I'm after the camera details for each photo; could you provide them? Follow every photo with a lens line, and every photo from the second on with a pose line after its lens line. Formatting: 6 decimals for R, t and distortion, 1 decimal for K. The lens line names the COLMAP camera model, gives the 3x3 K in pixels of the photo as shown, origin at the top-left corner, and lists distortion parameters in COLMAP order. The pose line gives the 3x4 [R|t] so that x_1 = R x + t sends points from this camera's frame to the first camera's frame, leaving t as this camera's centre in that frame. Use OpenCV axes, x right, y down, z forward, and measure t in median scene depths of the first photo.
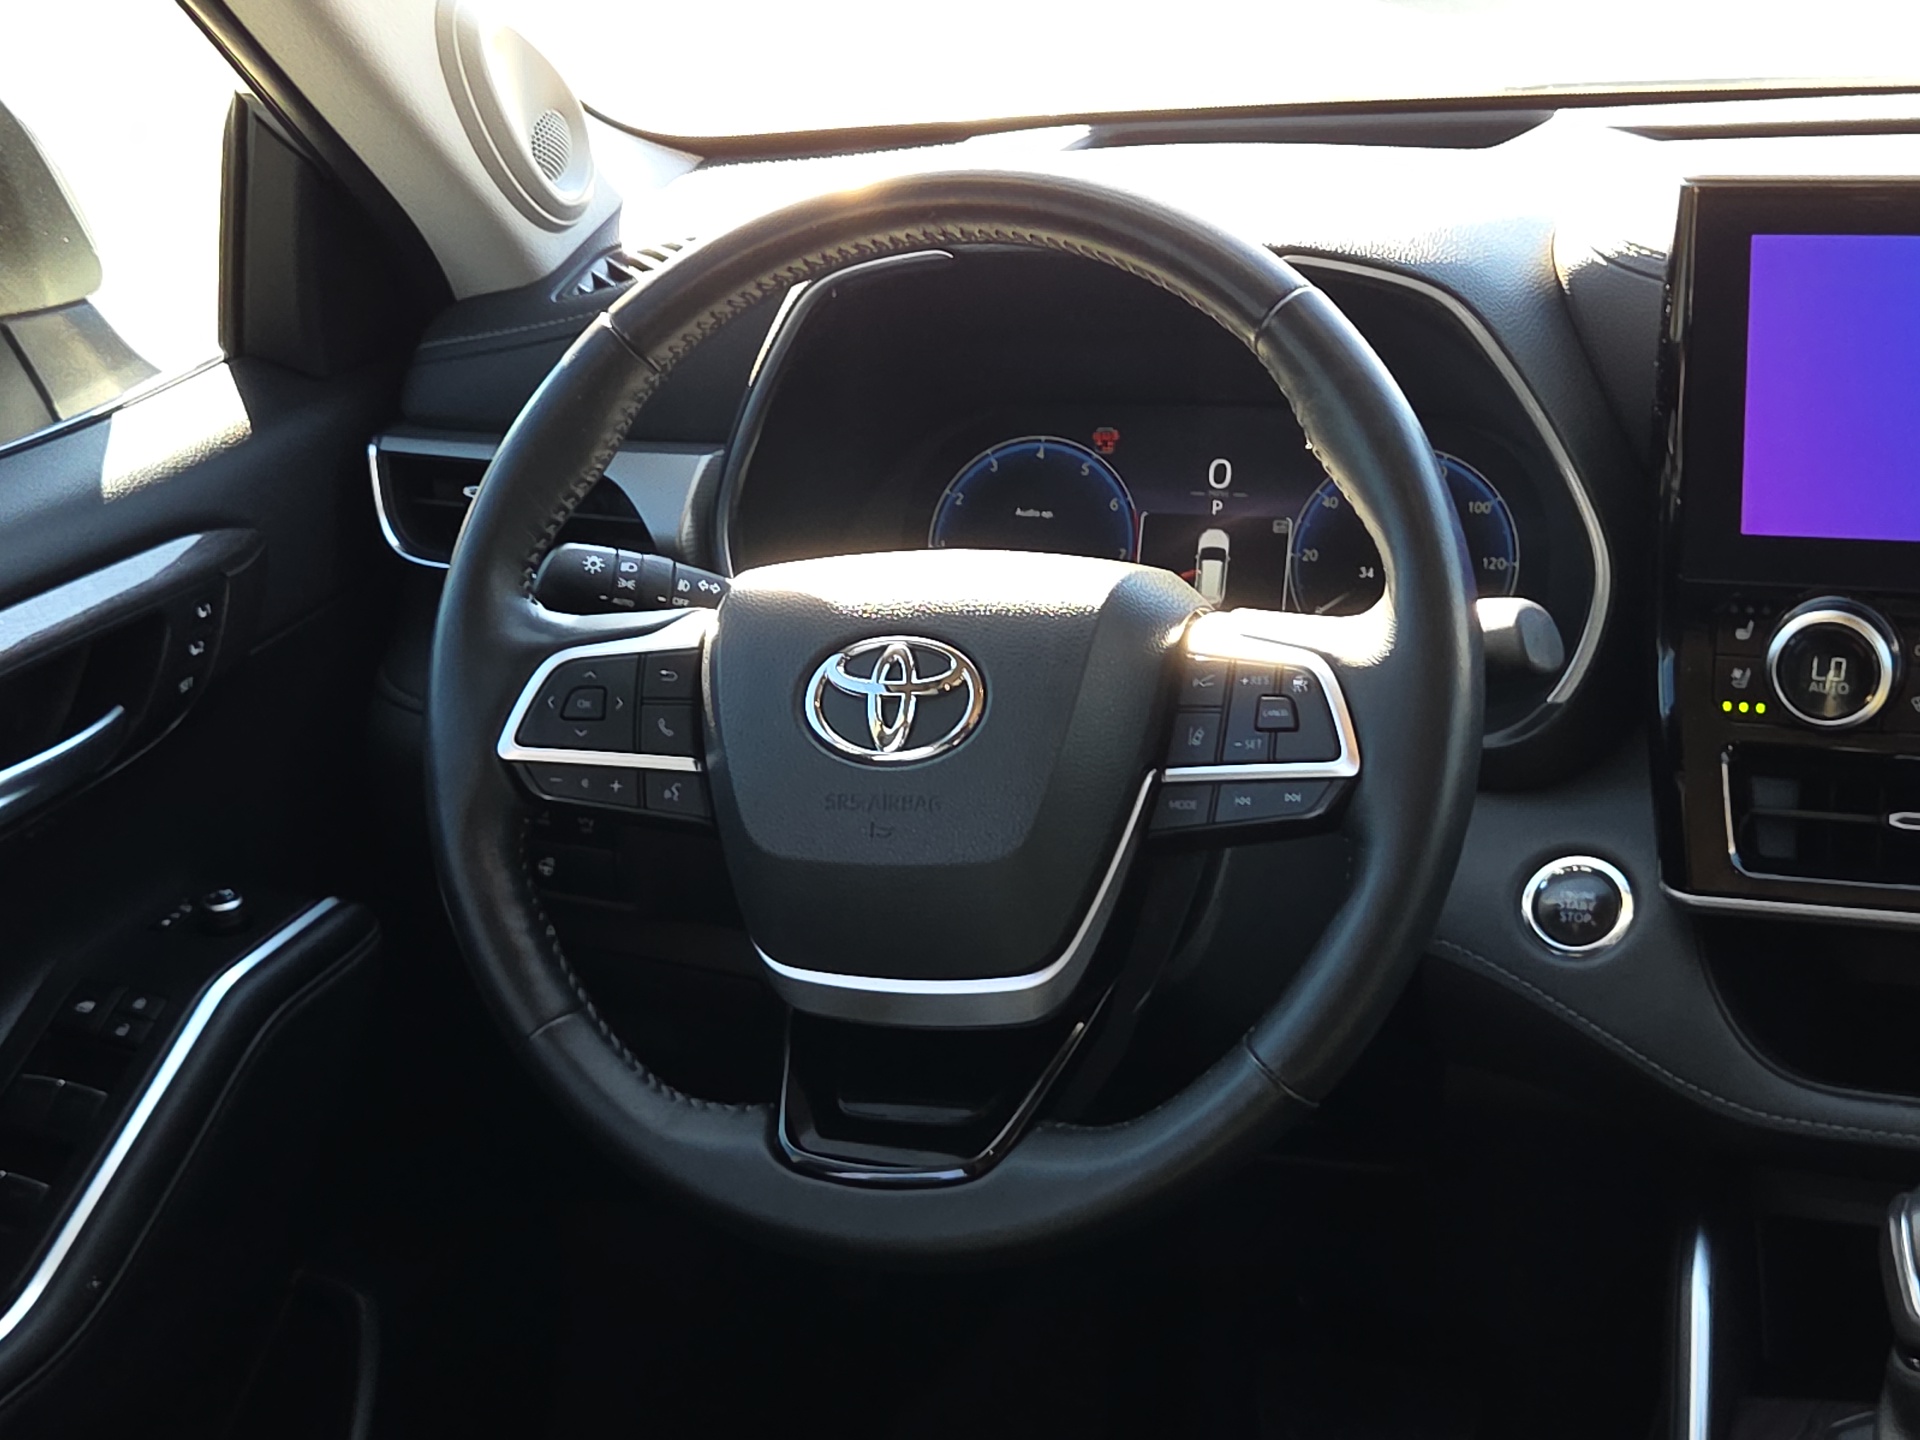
lens RADIAL K [[3292.6, 0, 907.5], [0, 3292.6, 661.7], [0, 0, 1]] dist [0.087527, 0.000000]
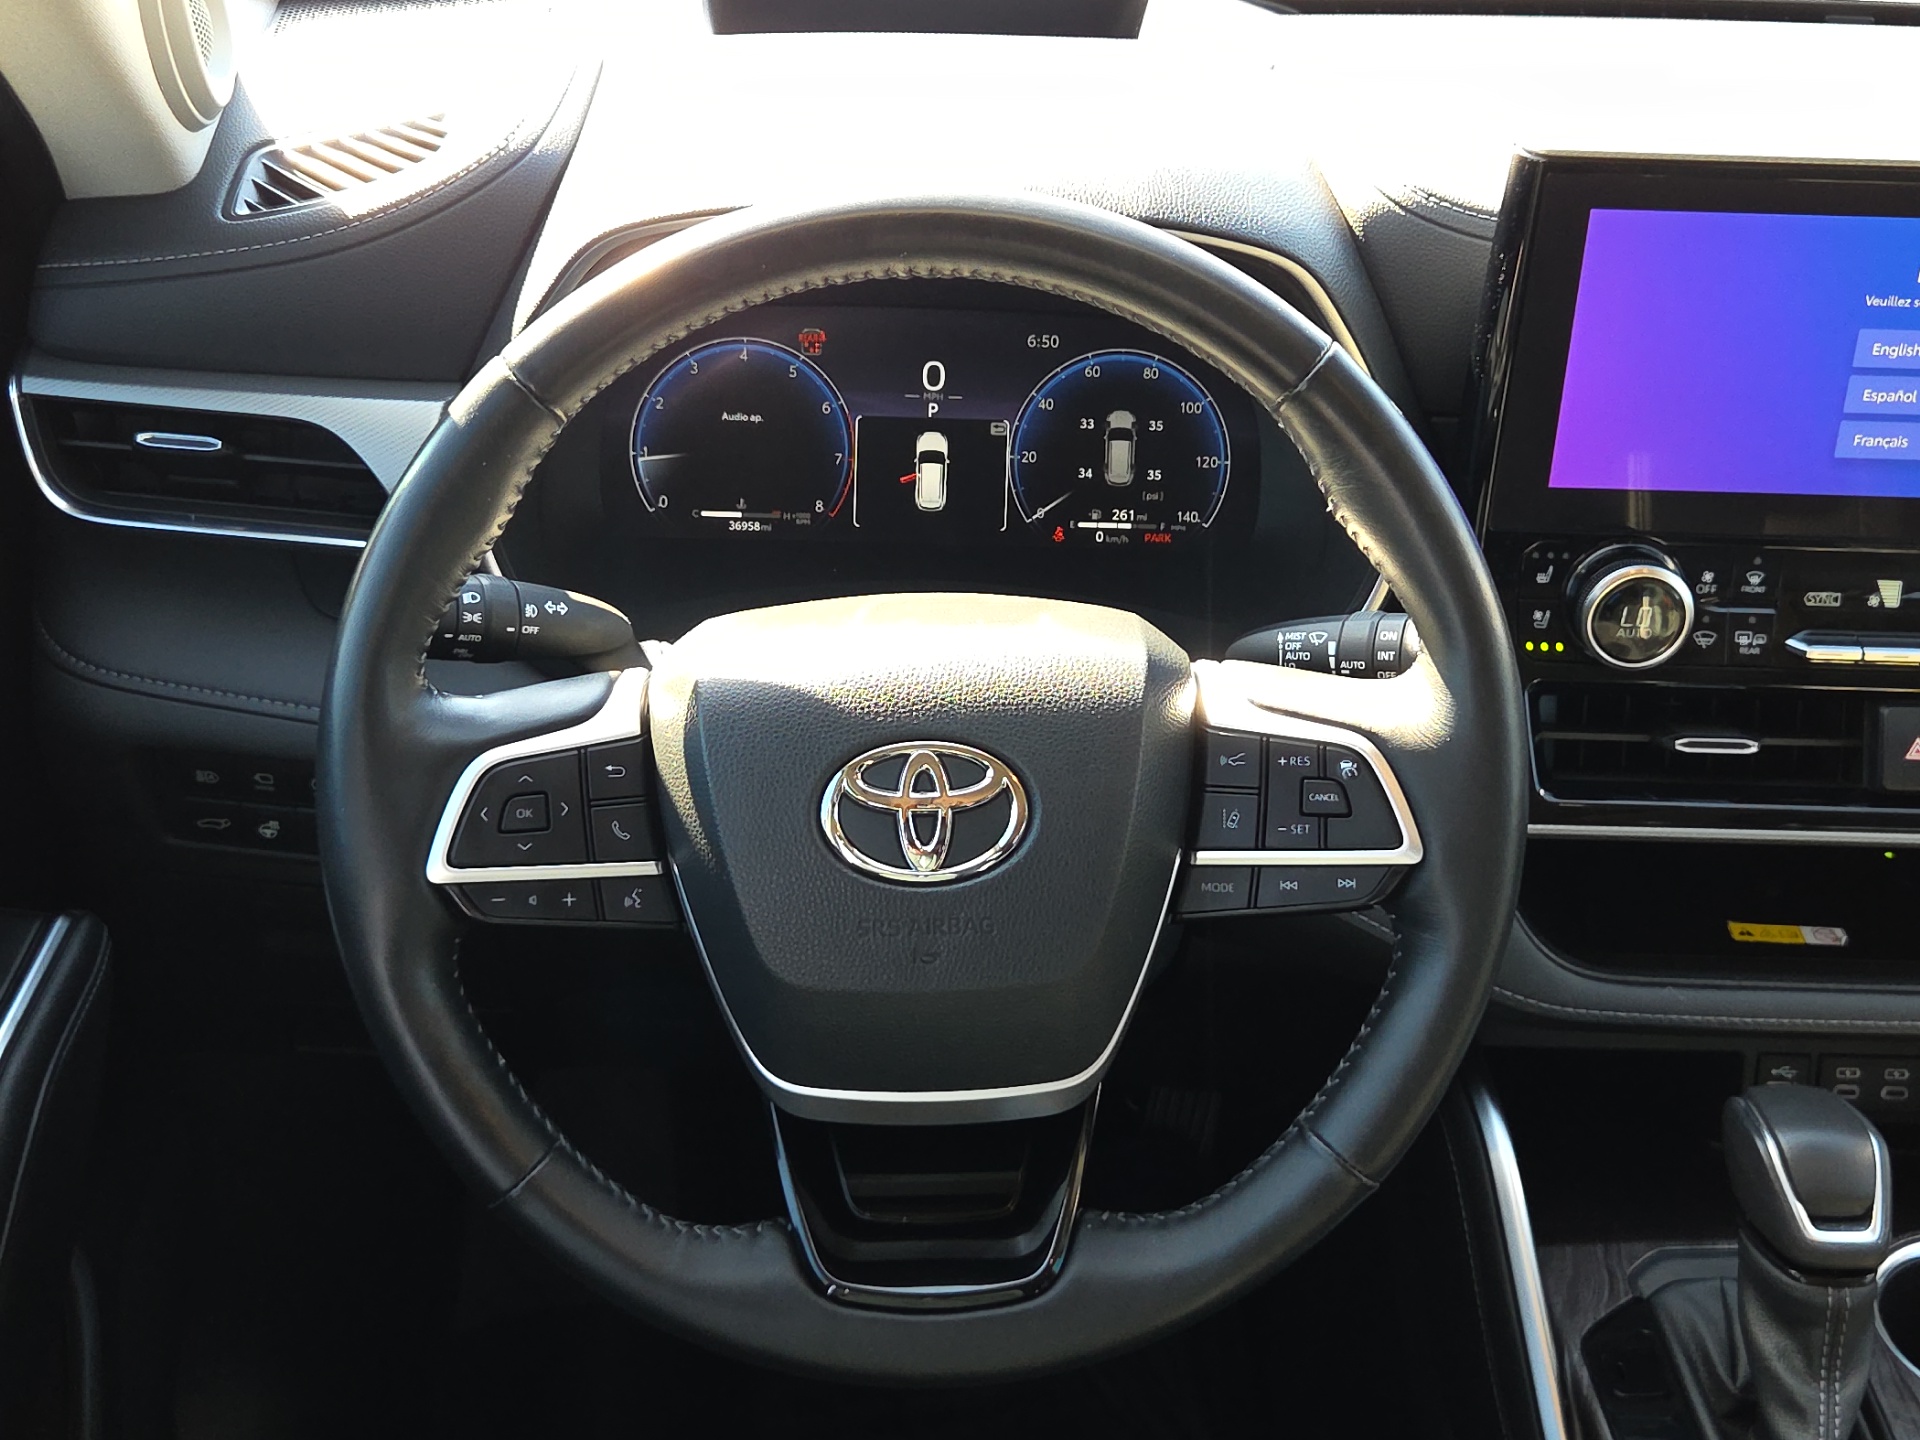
lens RADIAL K [[2509.7, 0, 963.6], [0, 2509.7, 685.8], [0, 0, 1]] dist [0.081234, 0.000000]
pose [[0.920768, -0.109410, 0.374454, -0.233246], [0.021296, 0.972532, 0.231794, -0.170882], [-0.389529, -0.205454, 0.897806, 0.343416]]
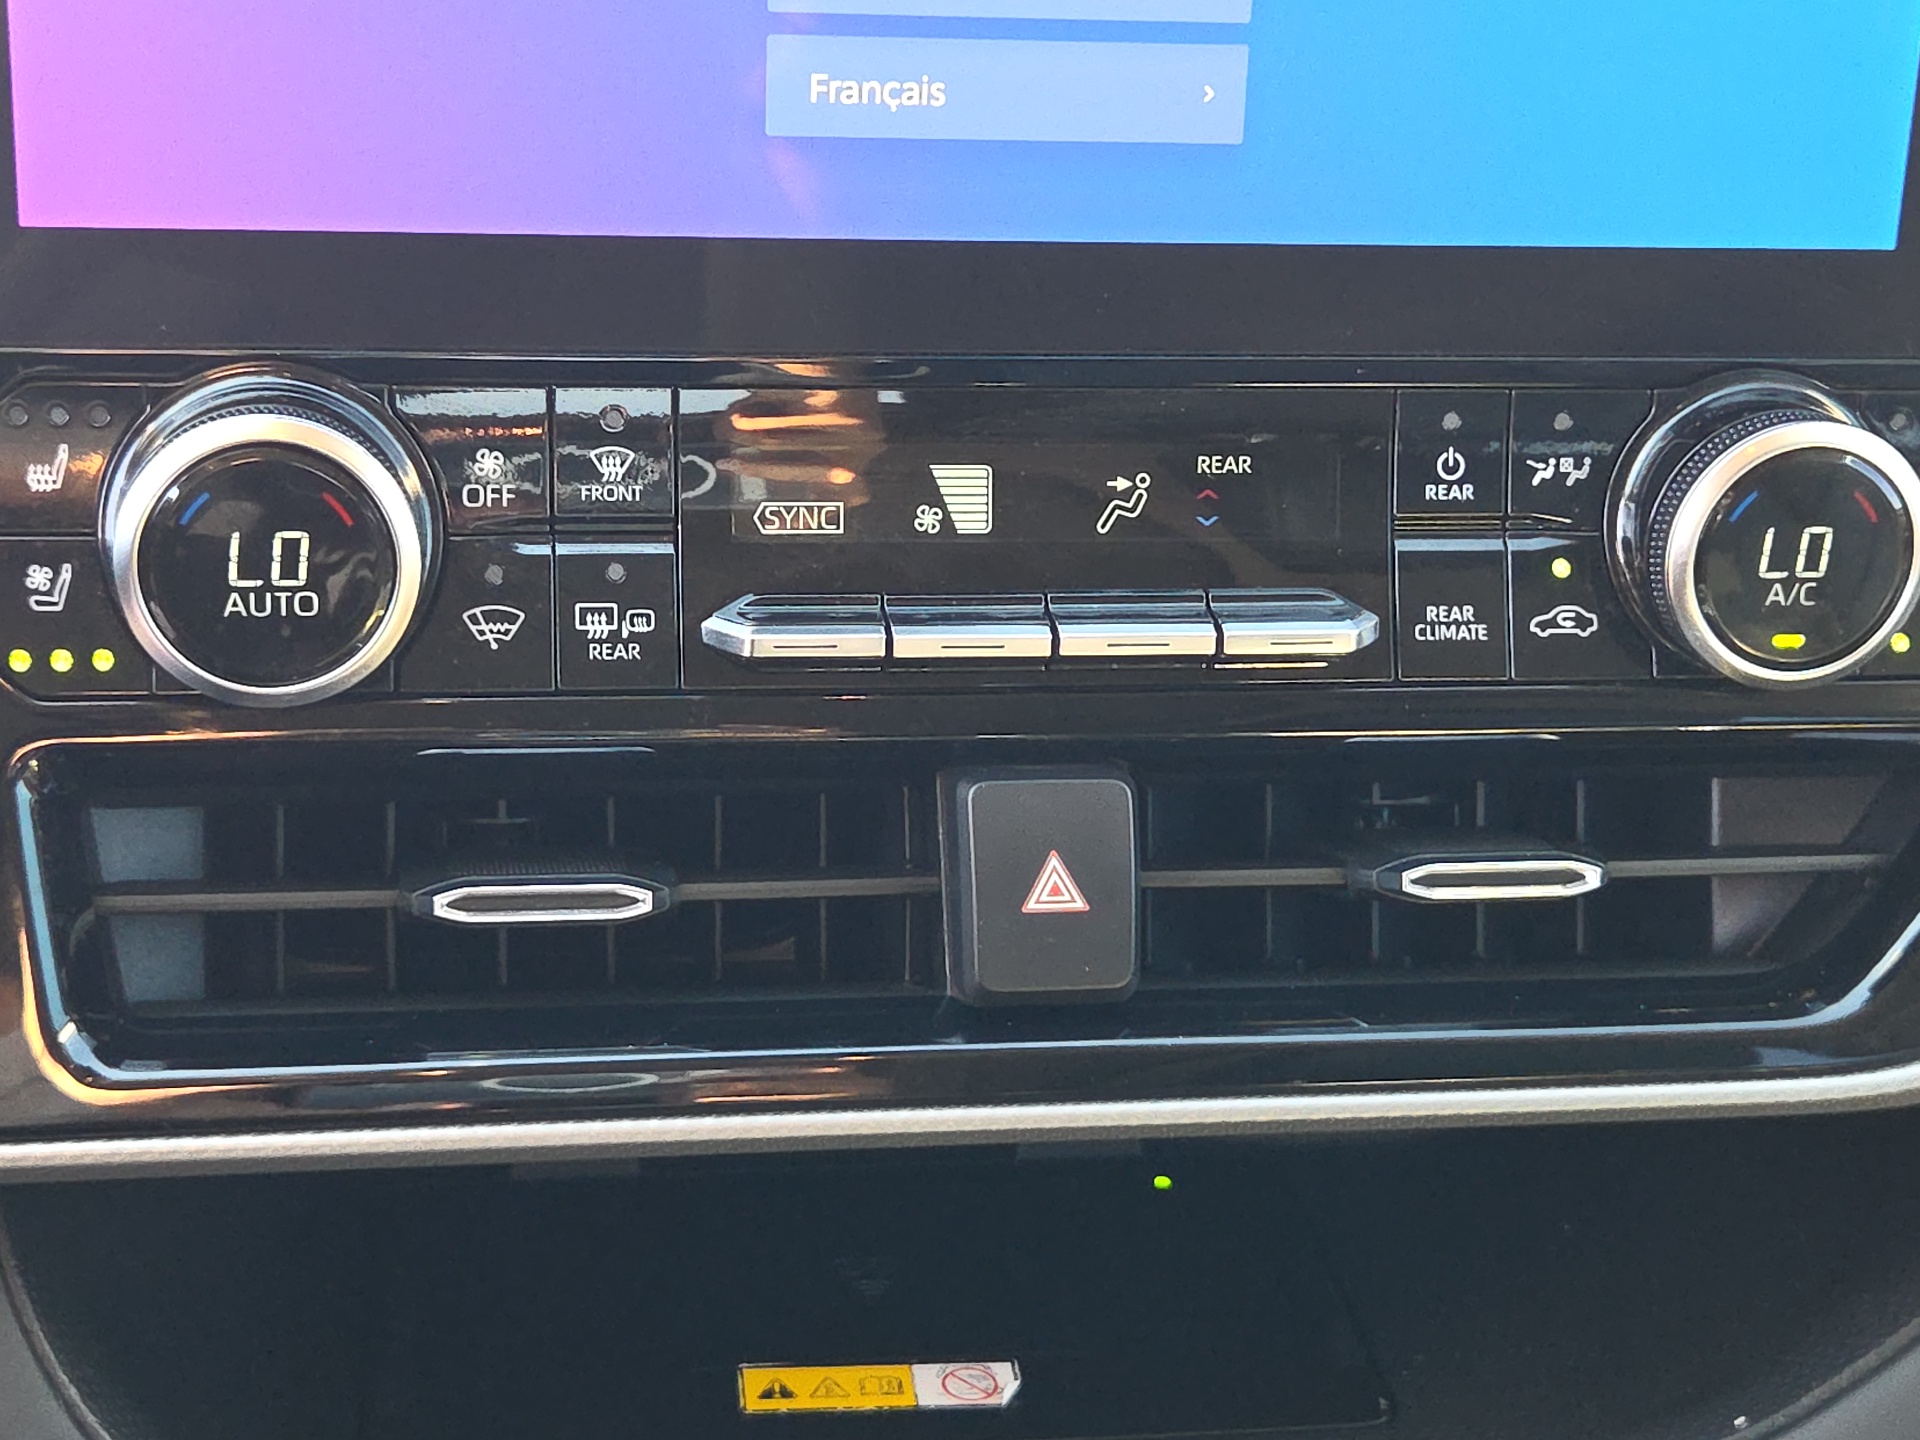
lens RADIAL K [[3229.0, 0, 961.8], [0, 3229.0, 708.4], [0, 0, 1]] dist [0.061807, 0.000000]
pose [[0.859297, -0.102880, 0.501024, 0.151595], [0.049832, 0.991741, 0.118178, -0.022016], [-0.509044, -0.076583, 0.857327, 0.618970]]
